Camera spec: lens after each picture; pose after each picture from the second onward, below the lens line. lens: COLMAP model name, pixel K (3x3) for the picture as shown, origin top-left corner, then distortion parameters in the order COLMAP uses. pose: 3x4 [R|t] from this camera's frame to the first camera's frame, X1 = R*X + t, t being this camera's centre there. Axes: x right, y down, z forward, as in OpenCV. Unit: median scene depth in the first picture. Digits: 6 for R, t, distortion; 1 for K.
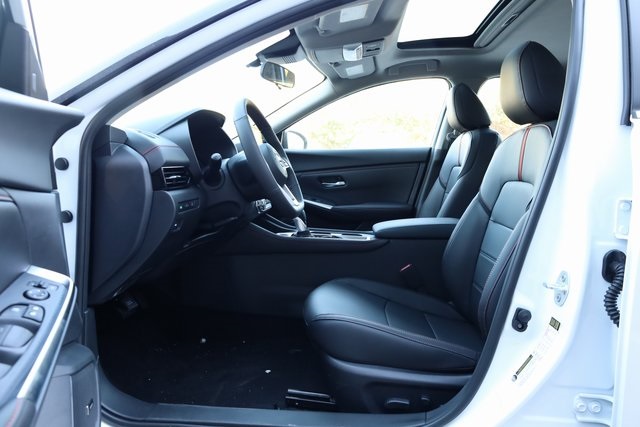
lens RADIAL K [[423.0, 0, 320.0], [0, 423.0, 213.5], [0, 0, 1]] dist [-0.005013, -0.002027]
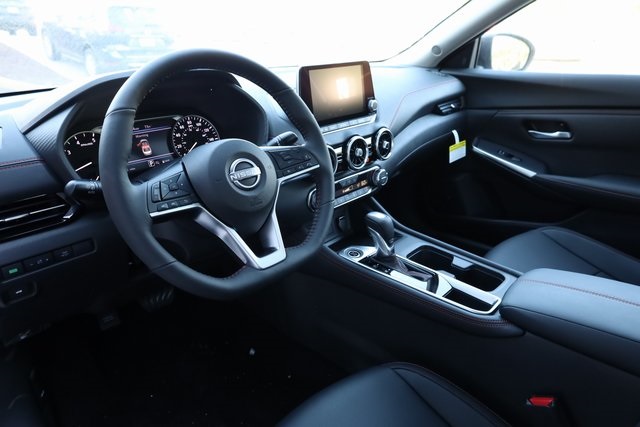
lens RADIAL K [[423.0, 0, 320.0], [0, 423.0, 213.5], [0, 0, 1]] dist [-0.005013, -0.002027]
pose [[0.779611, 0.221322, -0.585853, 0.152410], [-0.047558, 0.953693, 0.296998, -0.124577], [0.624456, -0.203681, 0.754035, 0.344839]]
